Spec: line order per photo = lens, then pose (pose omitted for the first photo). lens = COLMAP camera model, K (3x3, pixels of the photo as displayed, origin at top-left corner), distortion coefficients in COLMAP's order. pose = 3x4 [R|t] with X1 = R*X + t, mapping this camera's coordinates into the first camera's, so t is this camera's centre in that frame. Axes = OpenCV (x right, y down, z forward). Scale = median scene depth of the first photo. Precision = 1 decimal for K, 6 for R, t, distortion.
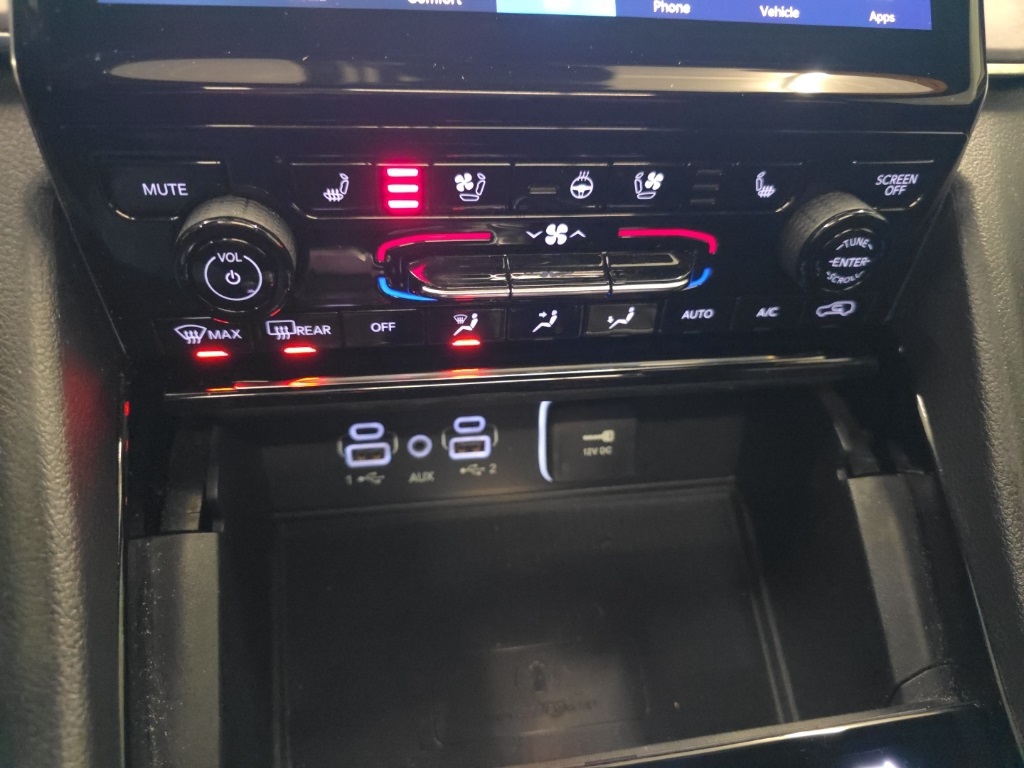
lens RADIAL K [[685.1, 0, 515.9], [0, 685.1, 369.6], [0, 0, 1]] dist [0.049347, -0.043340]
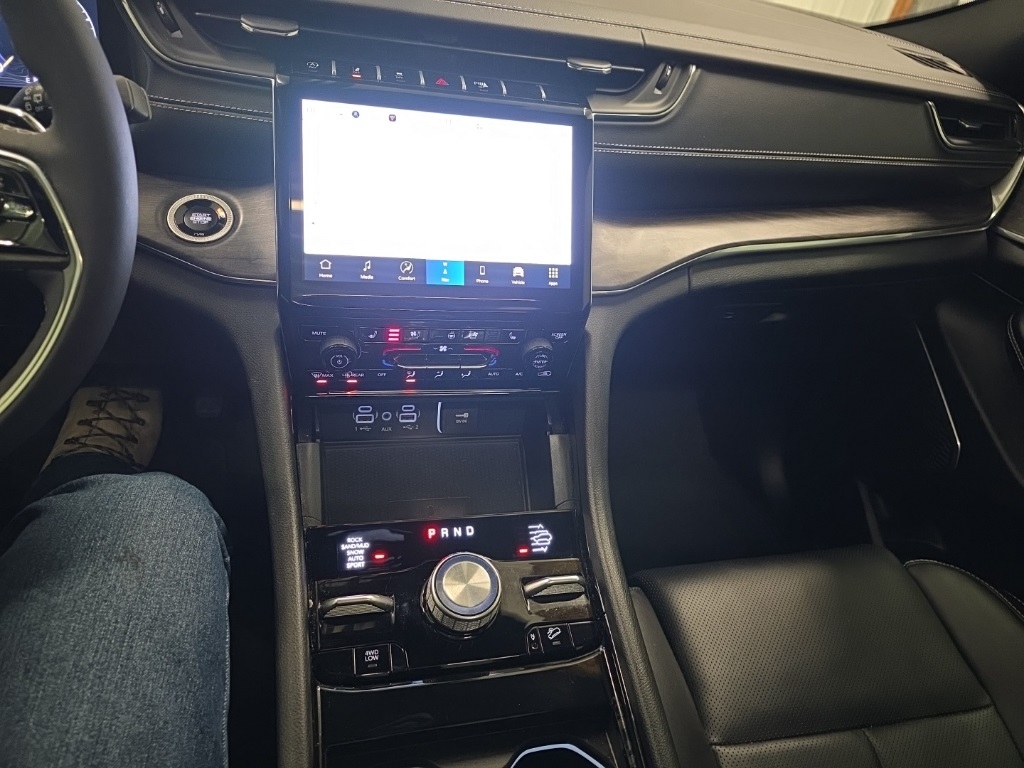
lens RADIAL K [[685.1, 0, 515.9], [0, 685.1, 369.6], [0, 0, 1]] dist [0.049347, -0.043340]
pose [[0.992386, 0.051703, 0.111793, 0.040514], [-0.056006, 0.997792, 0.035697, -0.210854], [-0.109700, -0.041686, 0.993090, -1.859630]]
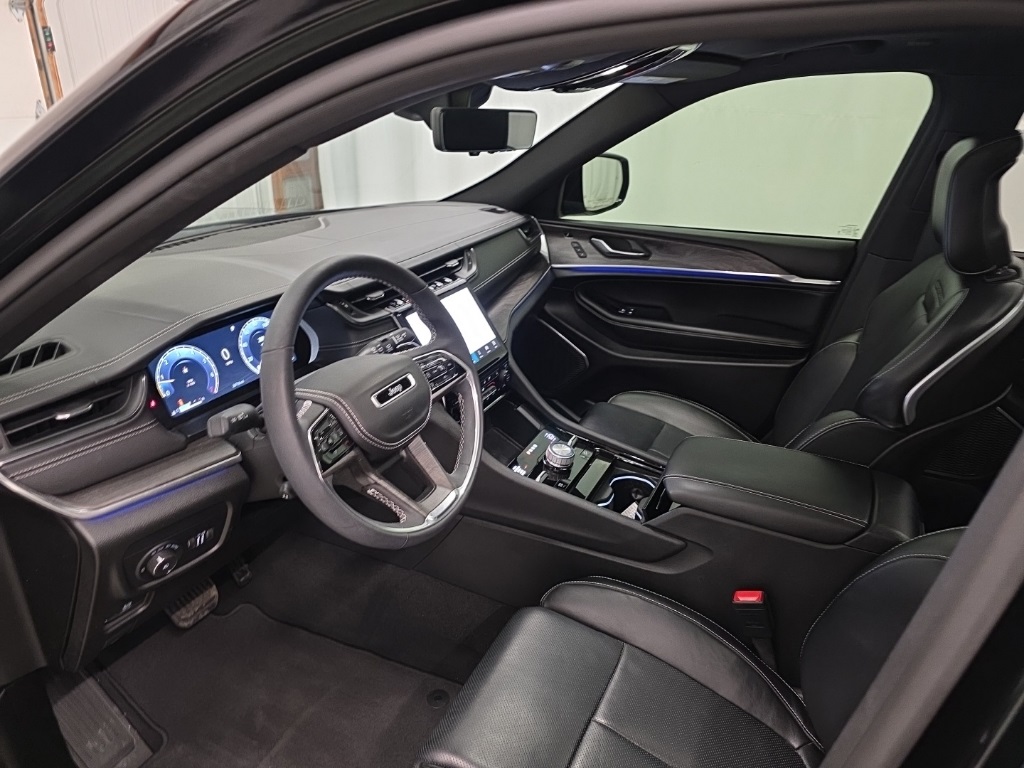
lens RADIAL K [[685.1, 0, 515.9], [0, 685.1, 369.6], [0, 0, 1]] dist [0.049347, -0.043340]
pose [[0.570713, -0.354851, 0.740518, -4.366432], [0.465281, 0.882814, 0.064449, -0.613254], [-0.676610, 0.307767, 0.668938, -3.553424]]
